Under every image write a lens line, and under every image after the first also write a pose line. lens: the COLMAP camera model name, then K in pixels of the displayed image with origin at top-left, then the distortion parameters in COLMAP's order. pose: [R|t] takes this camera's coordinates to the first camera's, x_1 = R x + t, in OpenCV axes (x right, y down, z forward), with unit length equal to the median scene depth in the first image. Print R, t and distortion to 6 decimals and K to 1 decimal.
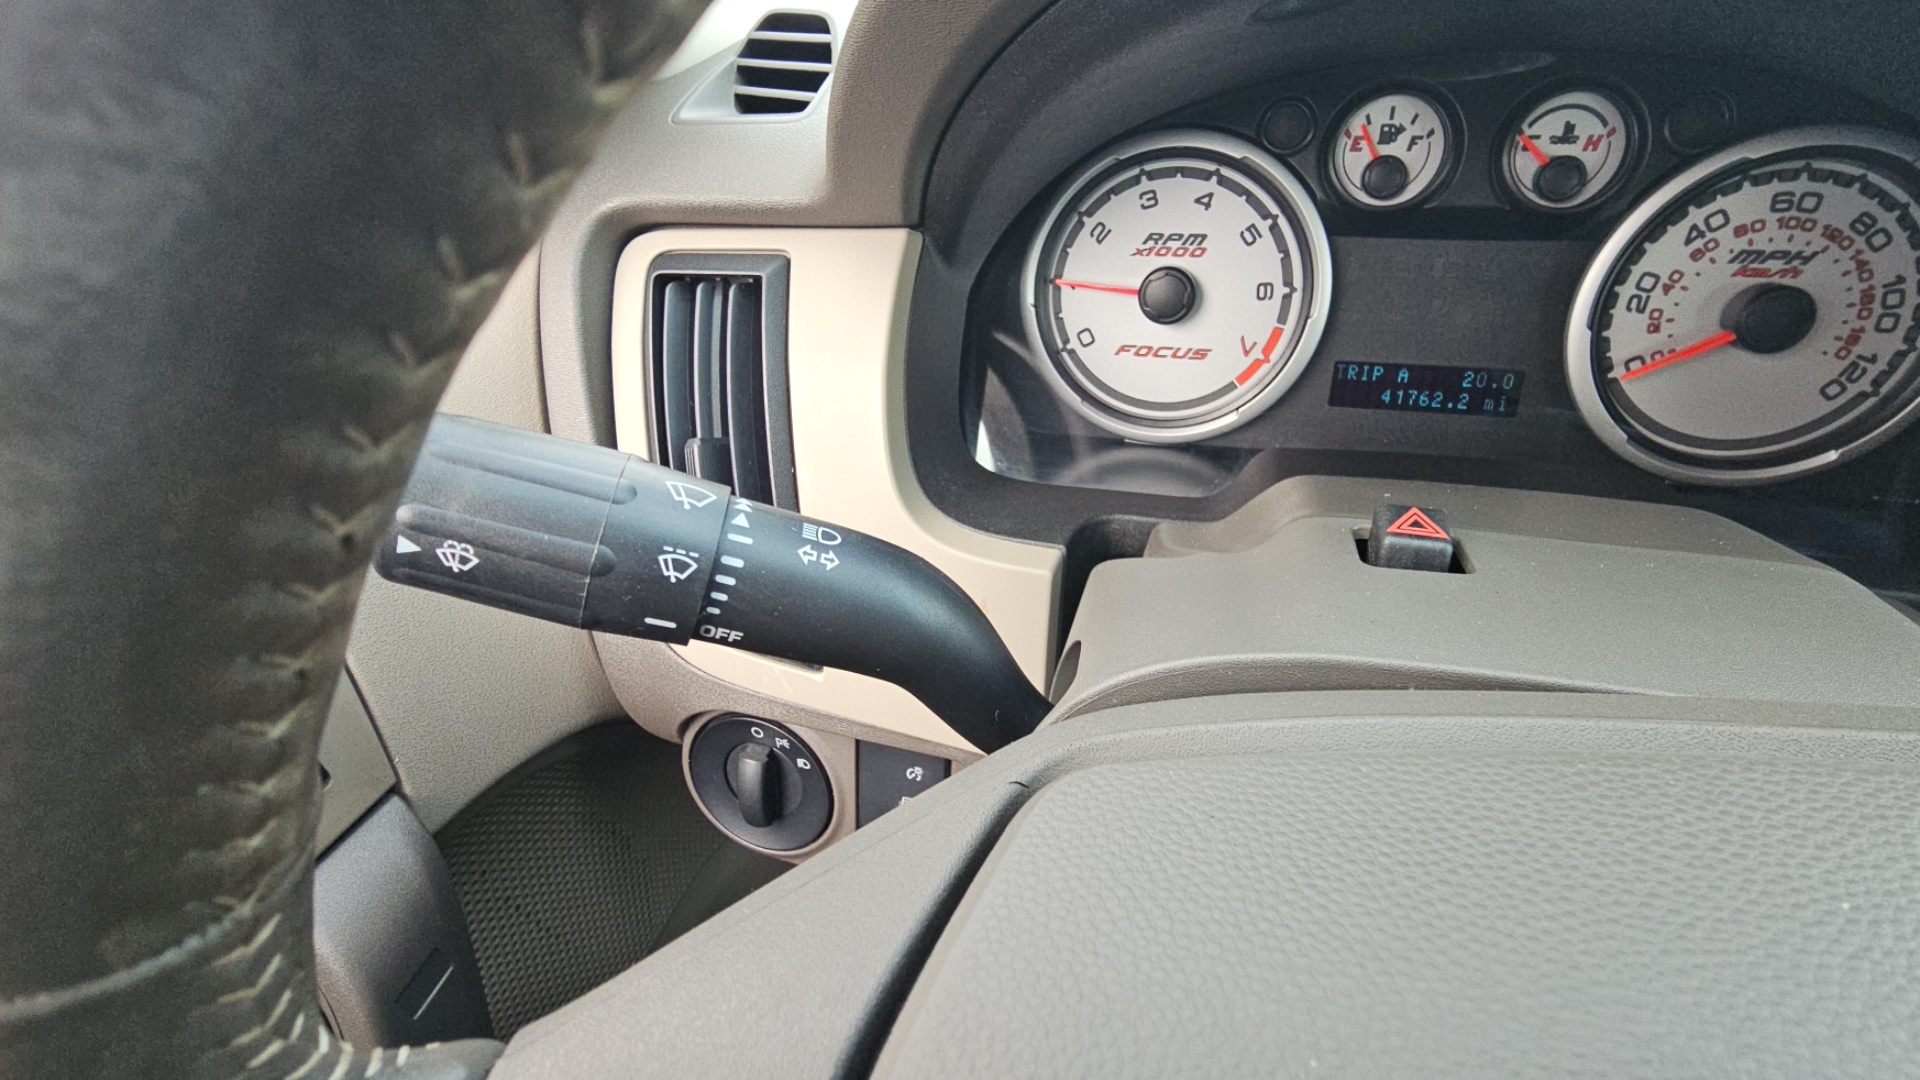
lens RADIAL K [[842.2, 0, 983.2], [0, 842.2, 543.9], [0, 0, 1]] dist [0.006609, -0.005717]
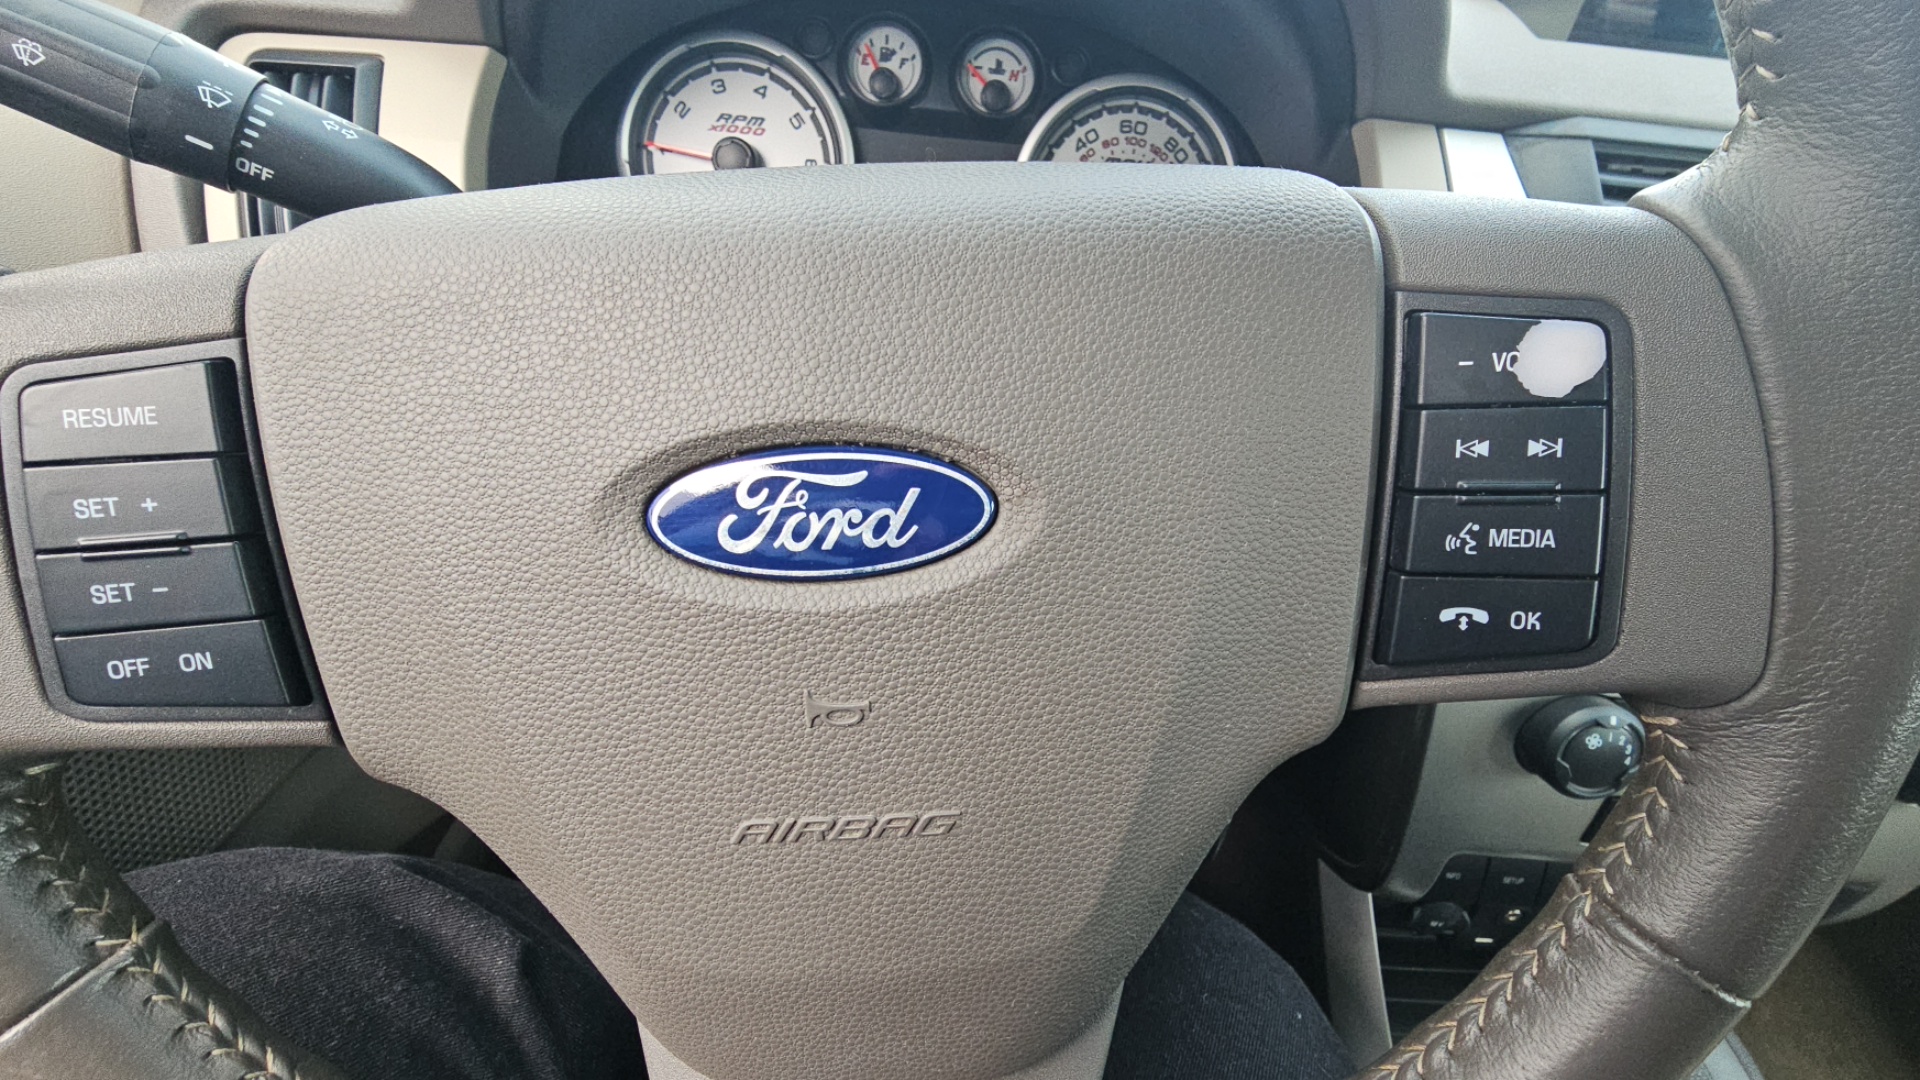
lens RADIAL K [[842.2, 0, 978.8], [0, 842.2, 551.5], [0, 0, 1]] dist [0.006609, -0.005717]
pose [[0.957561, -0.007154, 0.288142, 0.222130], [0.029727, 0.996812, -0.074041, 0.453682], [-0.286694, 0.079465, 0.954721, -0.322778]]
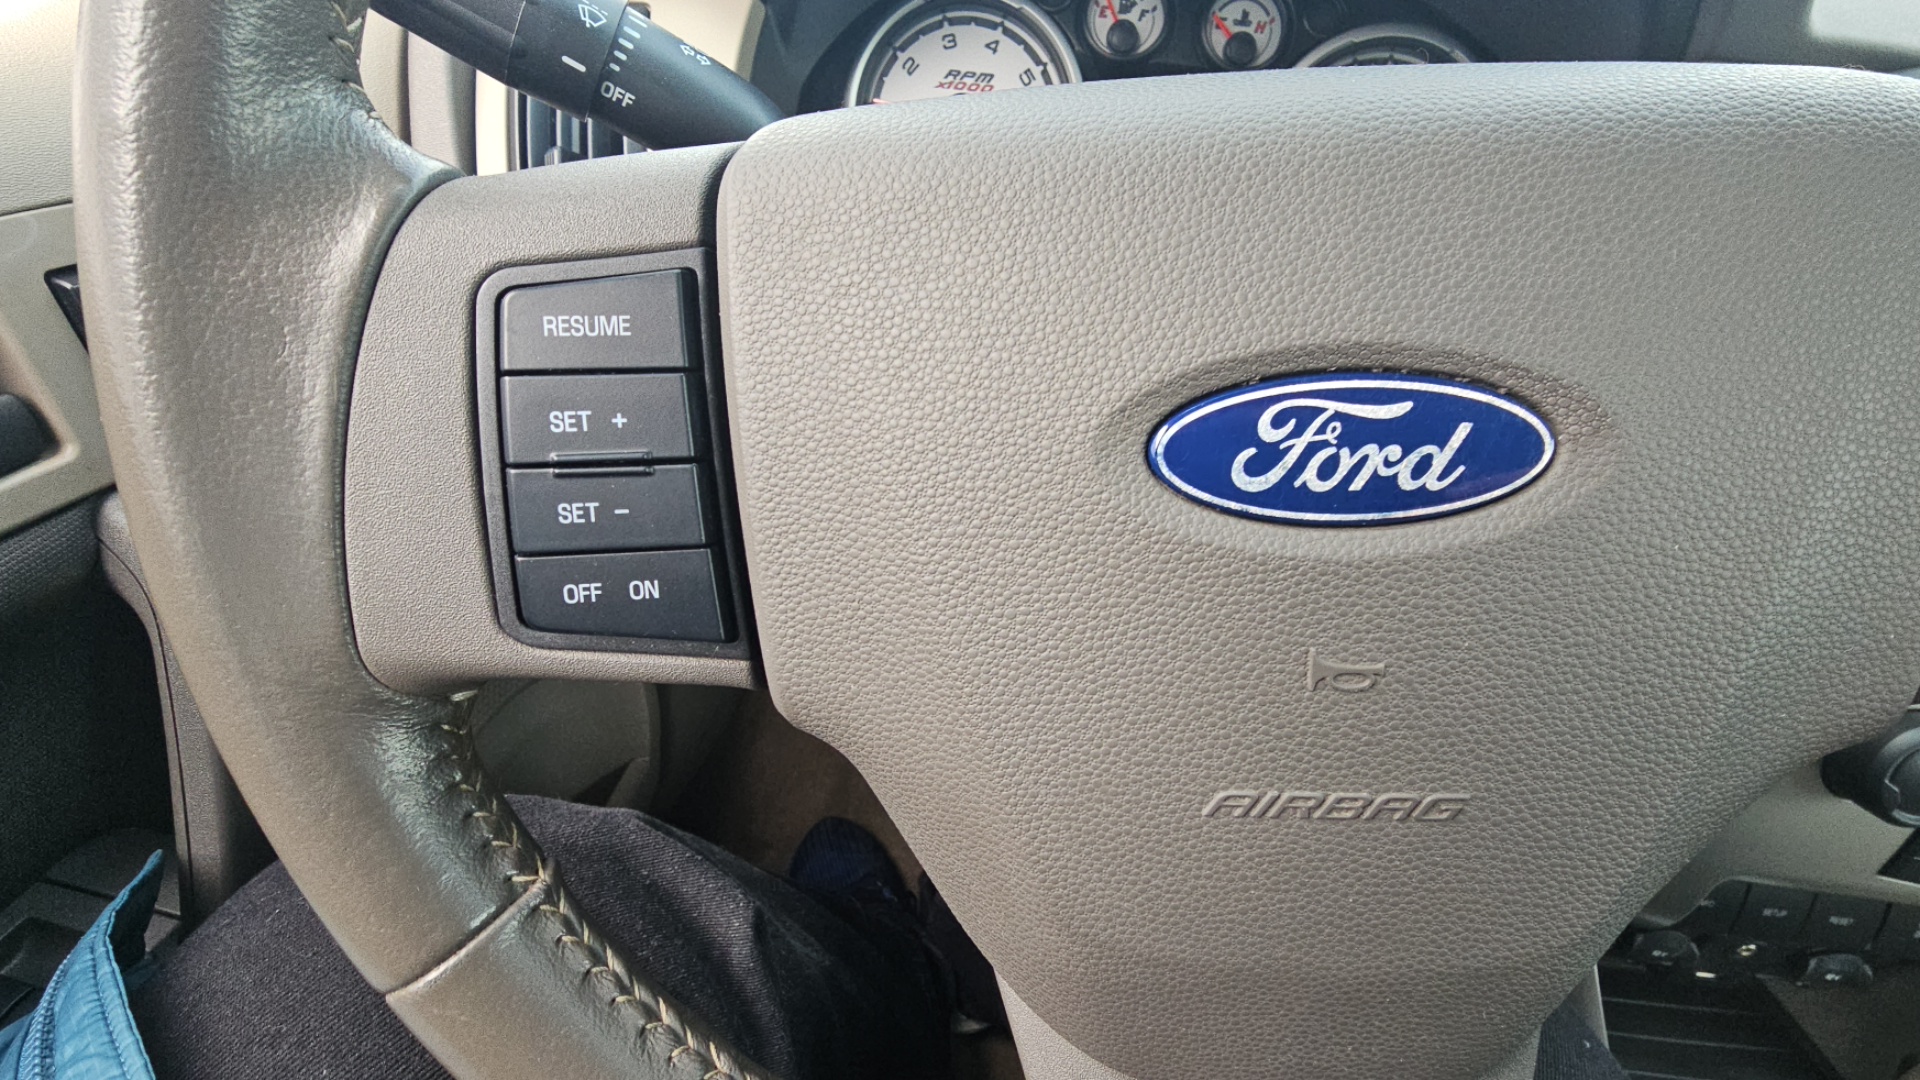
lens RADIAL K [[842.2, 0, 980.0], [0, 842.2, 554.4], [0, 0, 1]] dist [0.006609, -0.005717]
pose [[0.976699, 0.025927, 0.213041, -0.007180], [-0.012645, 0.997904, -0.063471, 0.476902], [-0.214240, 0.059298, 0.974980, -0.206104]]
